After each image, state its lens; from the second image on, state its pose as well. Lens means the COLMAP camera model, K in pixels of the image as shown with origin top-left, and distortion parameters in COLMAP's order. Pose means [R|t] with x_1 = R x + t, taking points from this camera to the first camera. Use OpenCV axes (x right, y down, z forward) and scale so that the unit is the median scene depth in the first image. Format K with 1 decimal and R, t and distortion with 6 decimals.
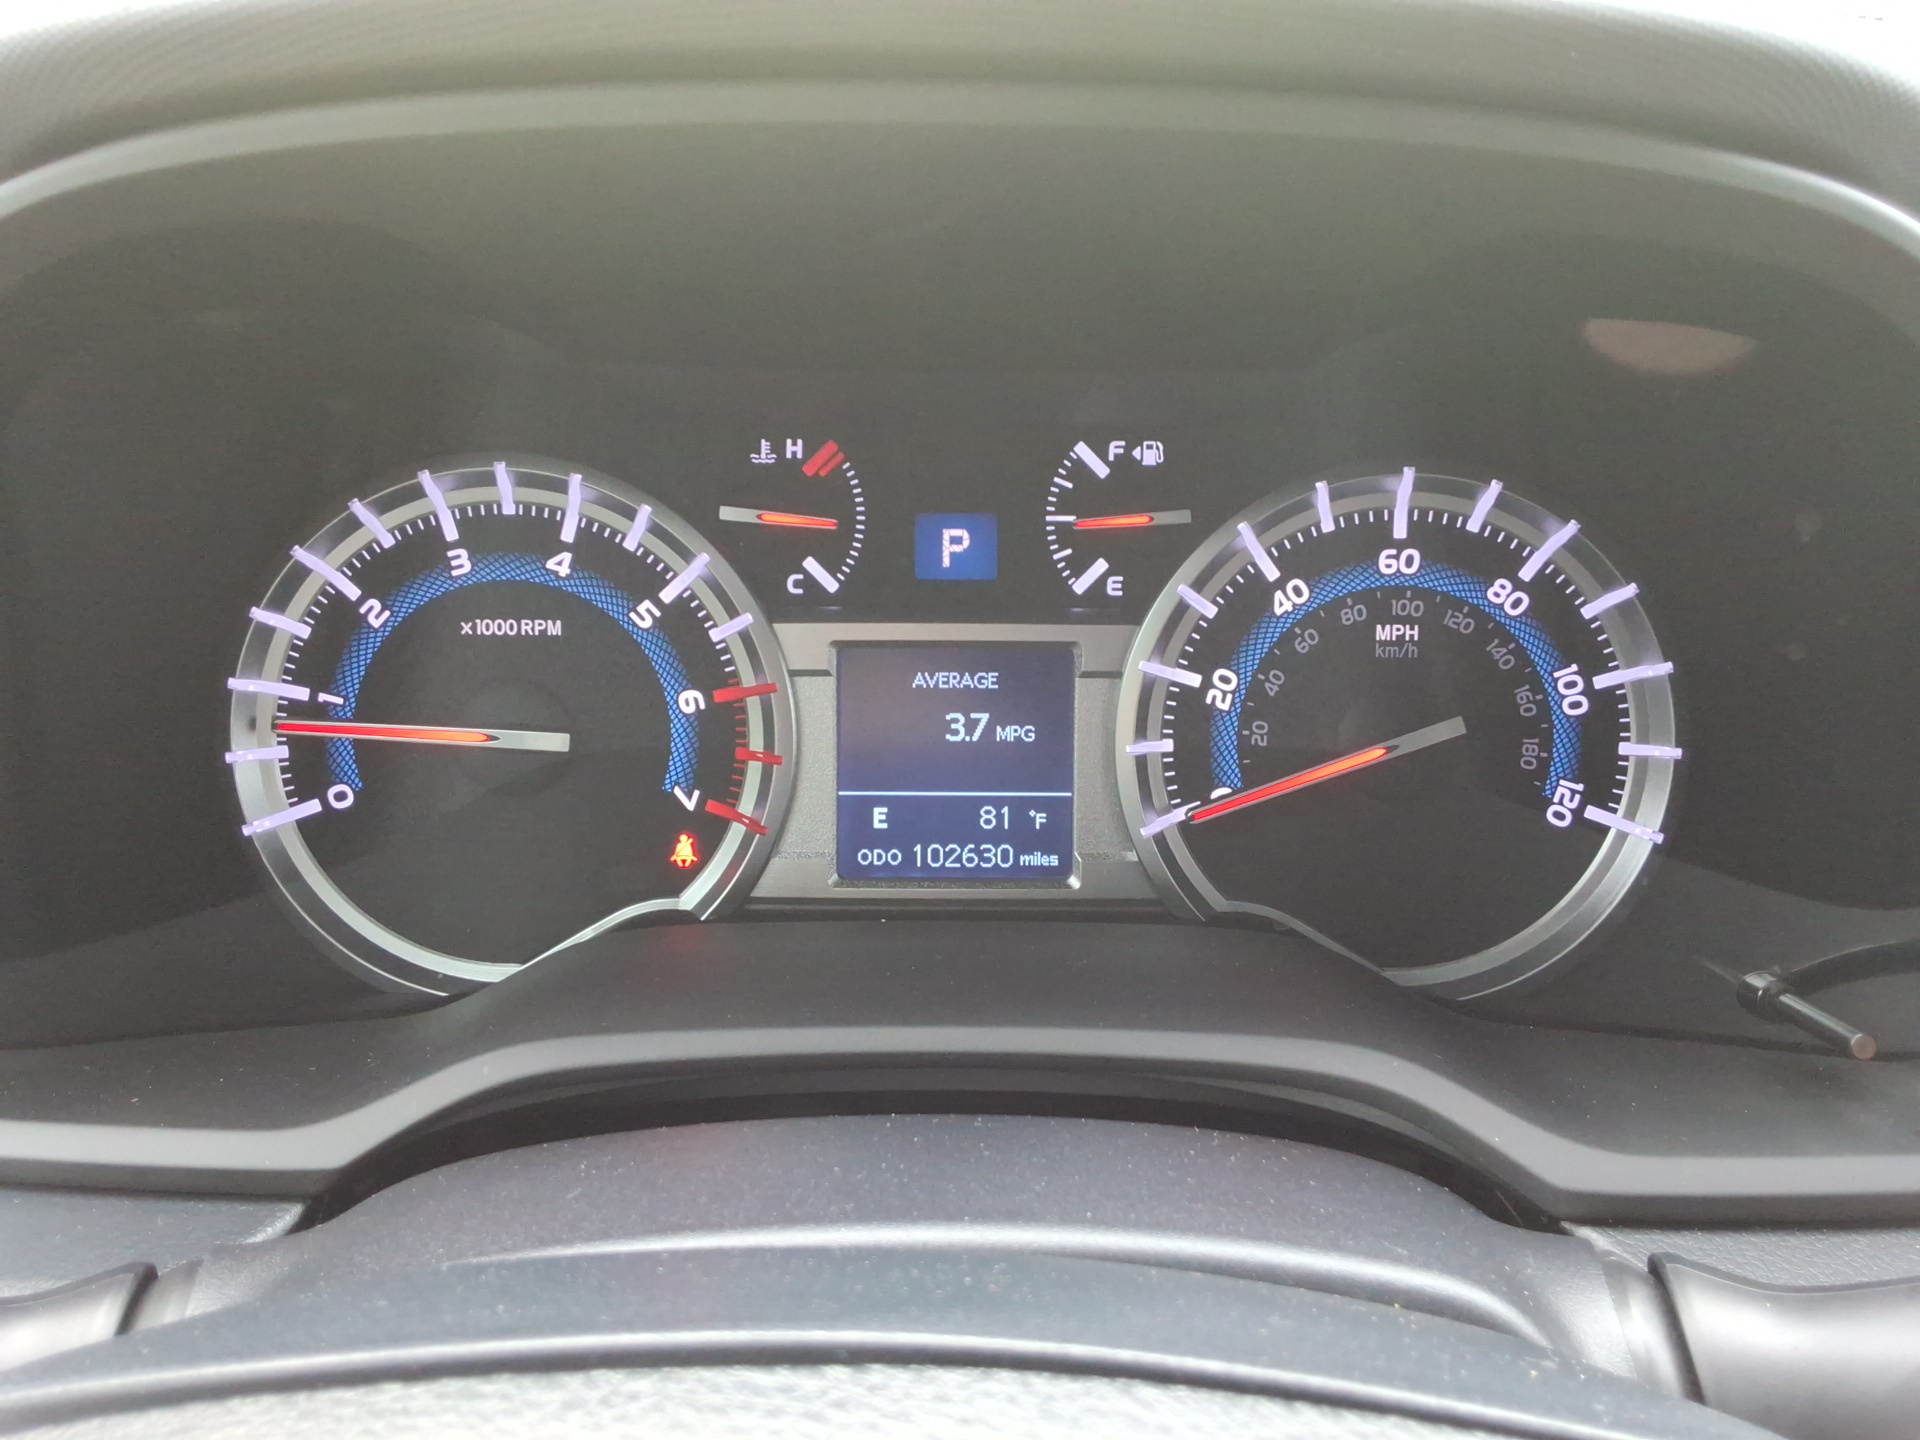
lens RADIAL K [[1594.0, 0, 986.0], [0, 1594.0, 704.2], [0, 0, 1]] dist [0.149197, -0.239513]
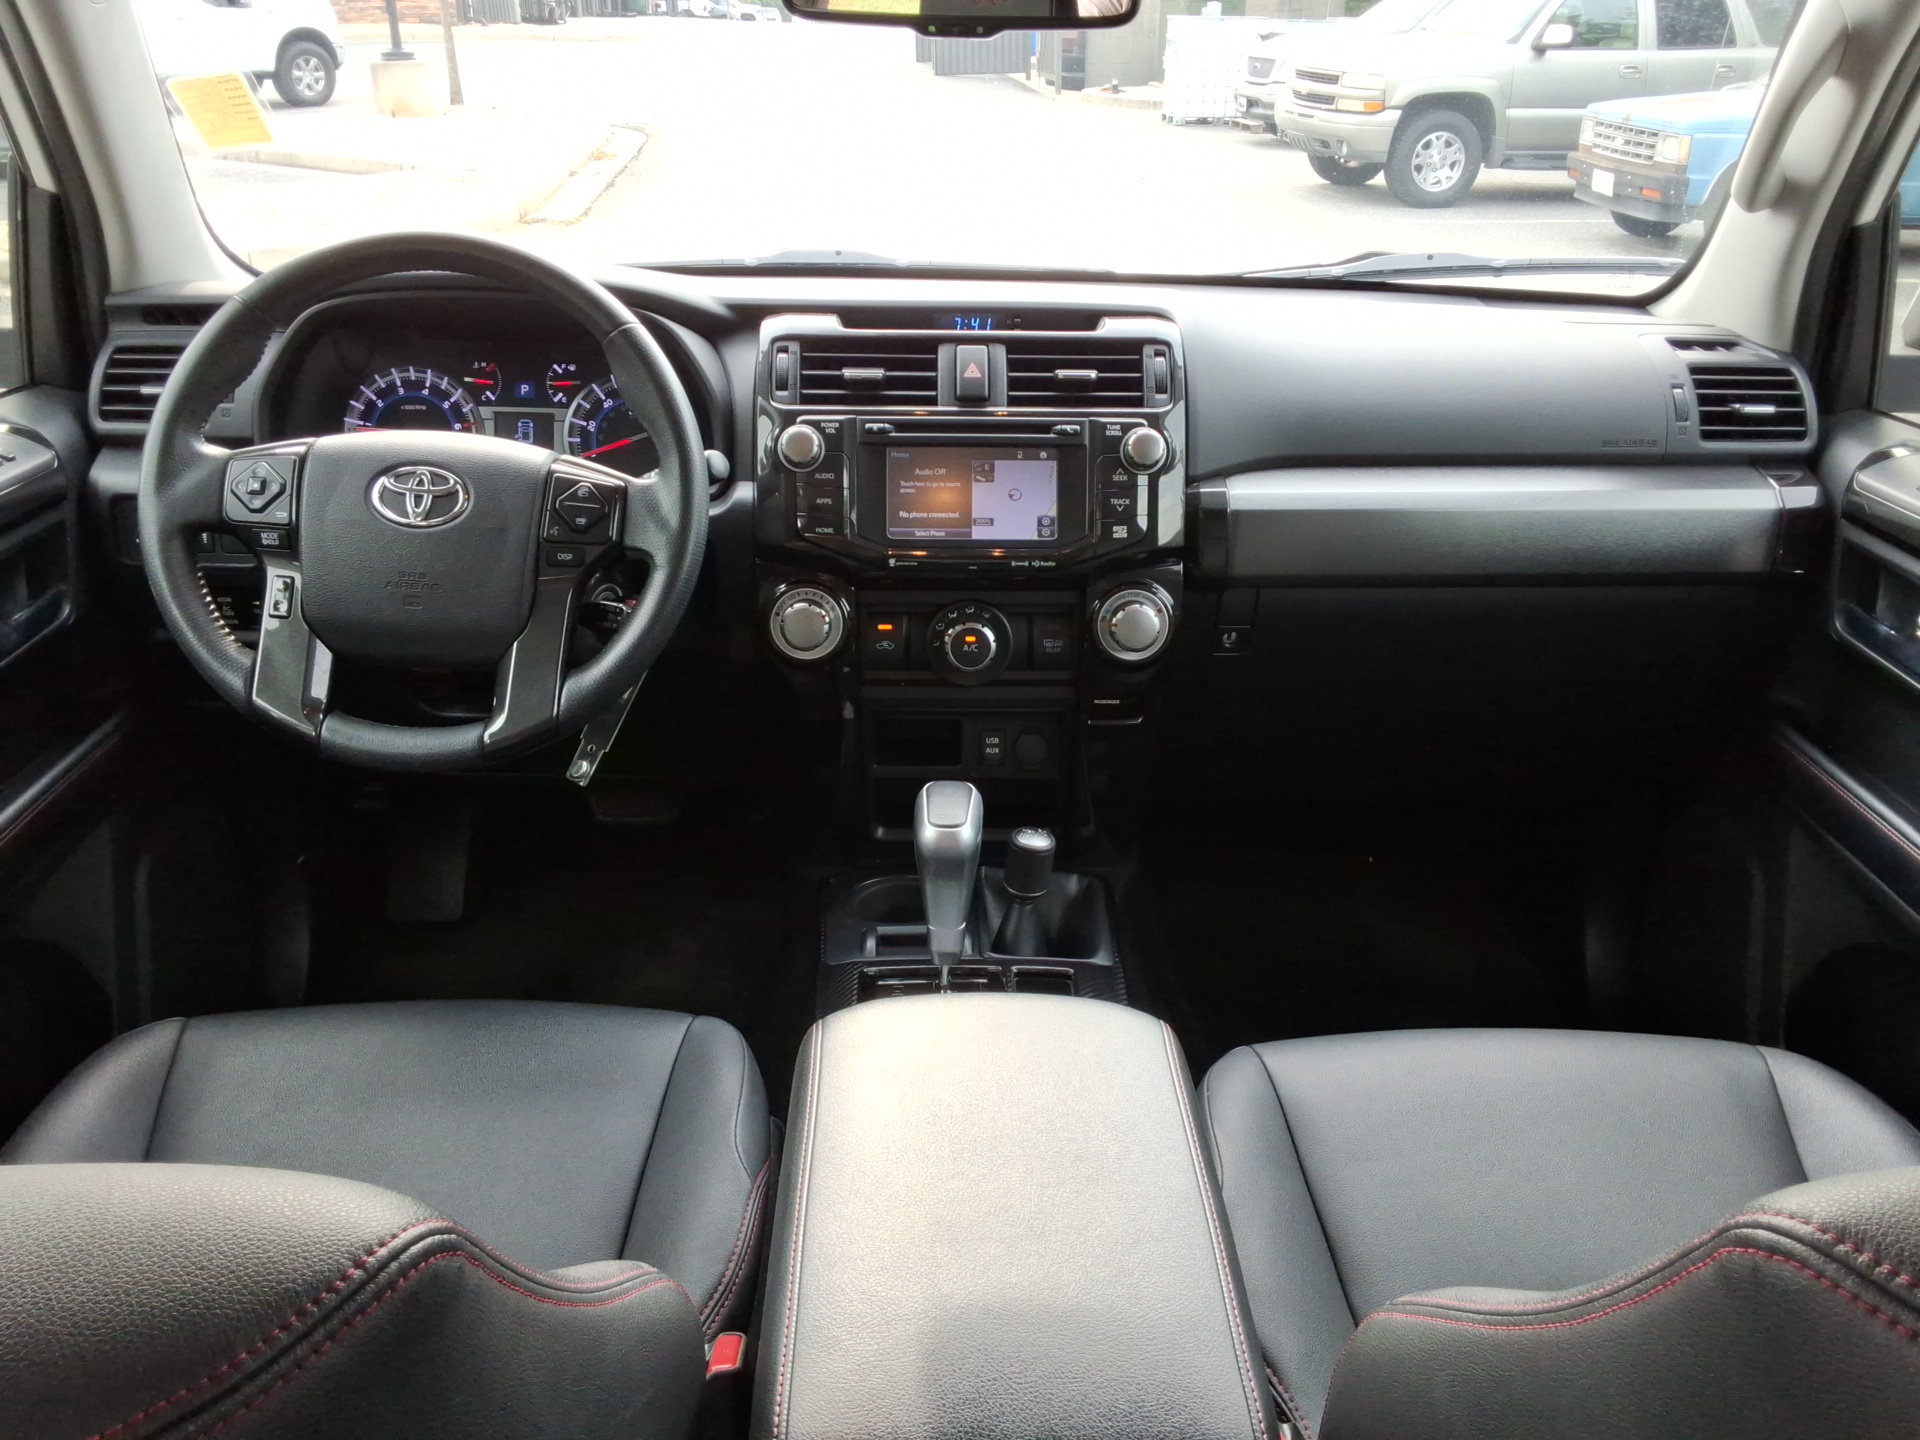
lens RADIAL K [[1541.9, 0, 982.3], [0, 1541.9, 708.9], [0, 0, 1]] dist [0.128296, -0.211938]
pose [[0.999373, 0.003258, 0.035244, 1.010178], [-0.002228, 0.999571, -0.029206, 0.829415], [-0.035324, 0.029110, 0.998952, -2.996909]]
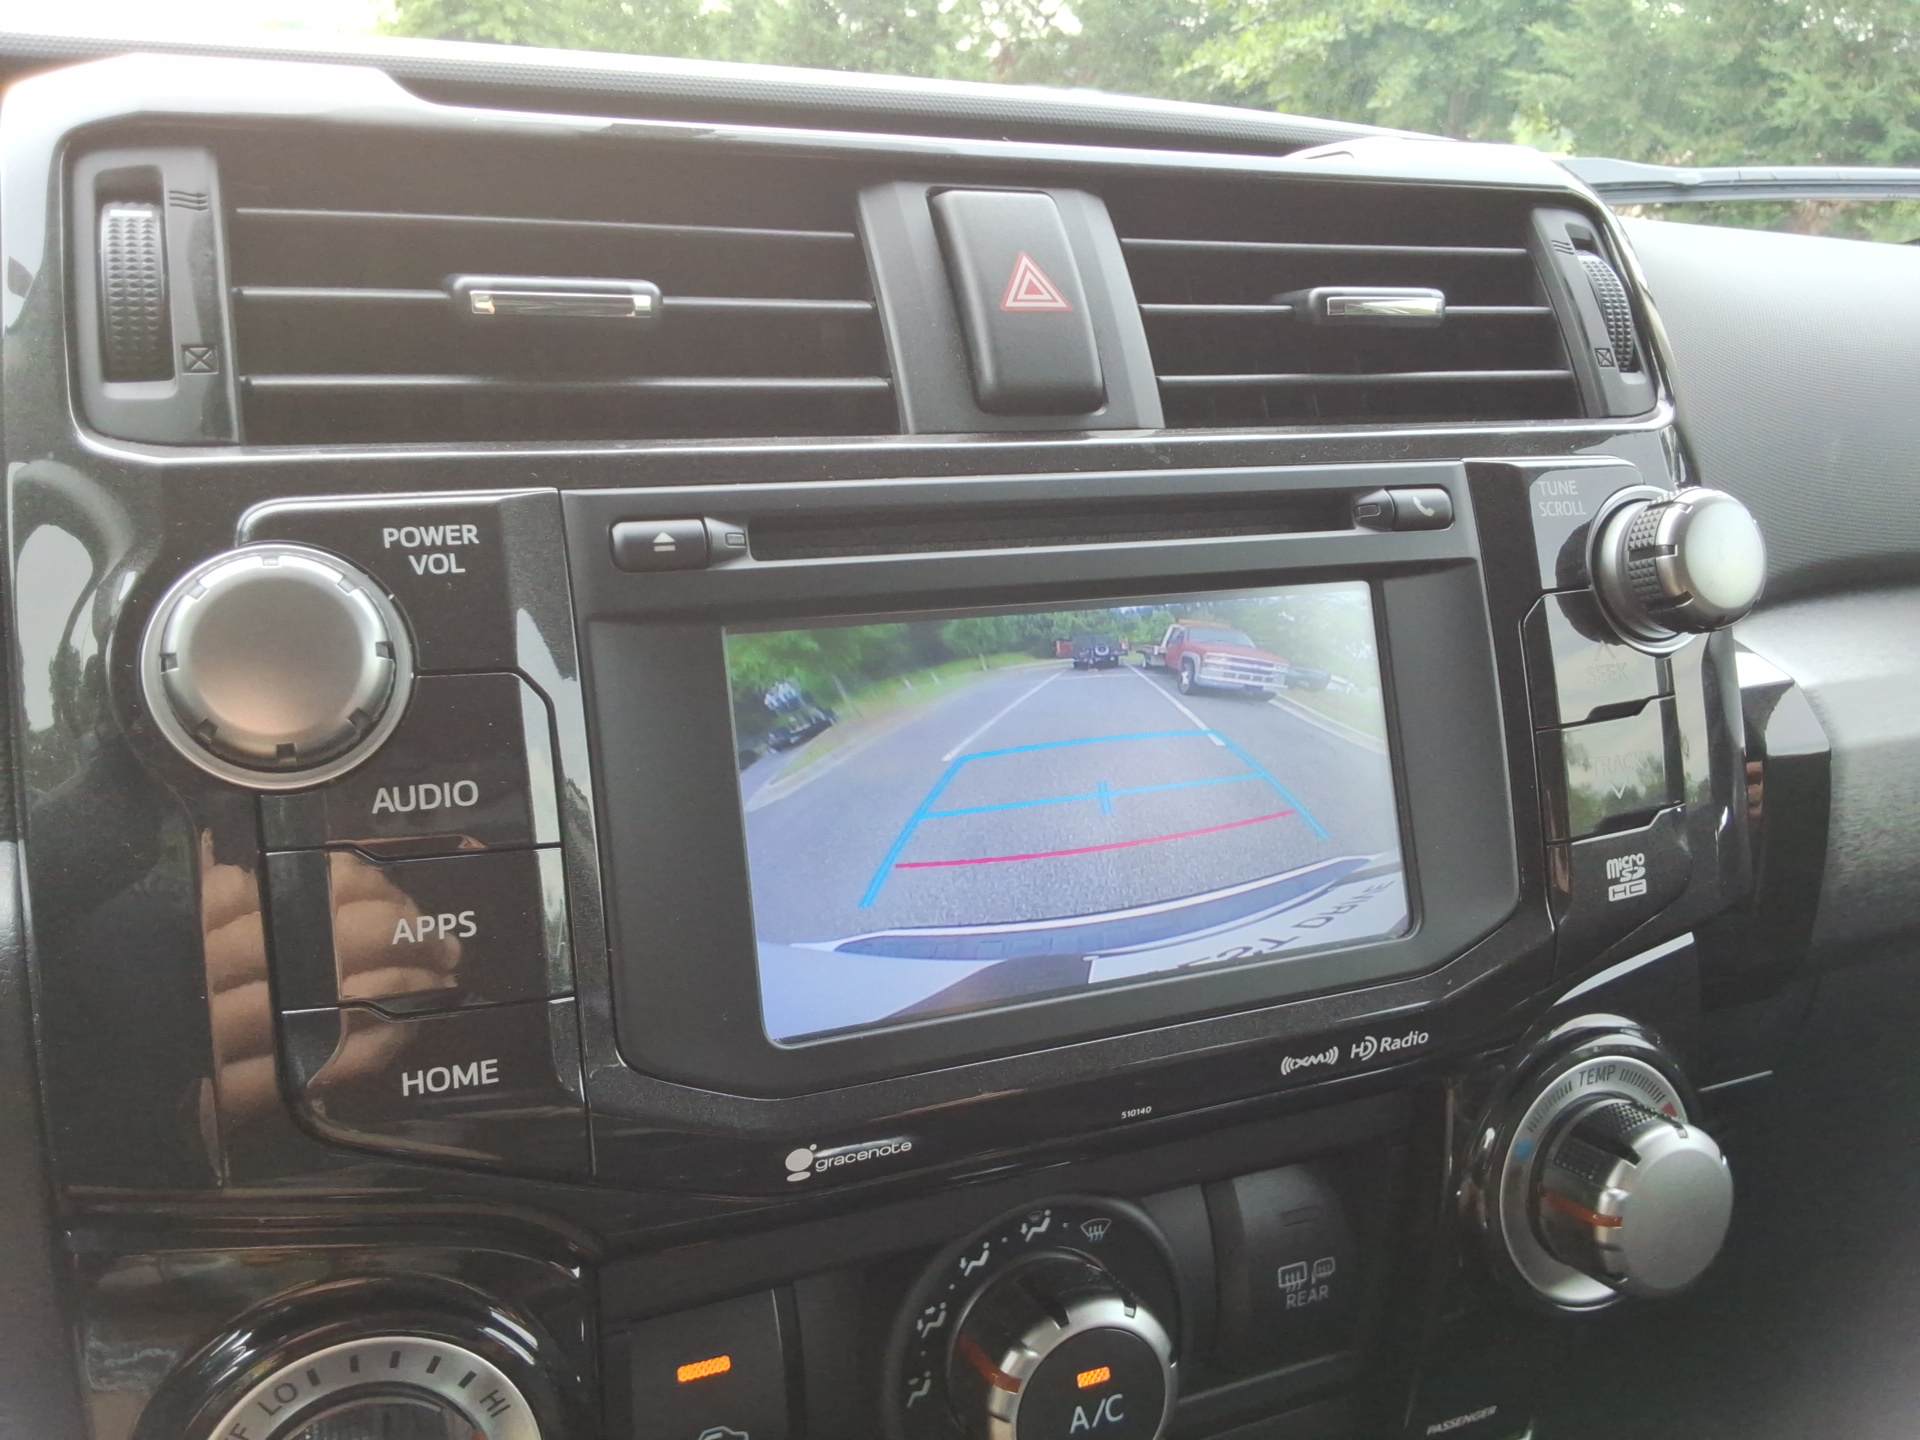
lens RADIAL K [[1574.6, 0, 996.8], [0, 1574.6, 712.3], [0, 0, 1]] dist [0.117141, -0.221203]
pose [[0.916237, -0.083276, 0.391887, 0.729003], [0.127416, 0.987941, -0.087964, 0.245824], [-0.379836, 0.130529, 0.915799, -0.177791]]
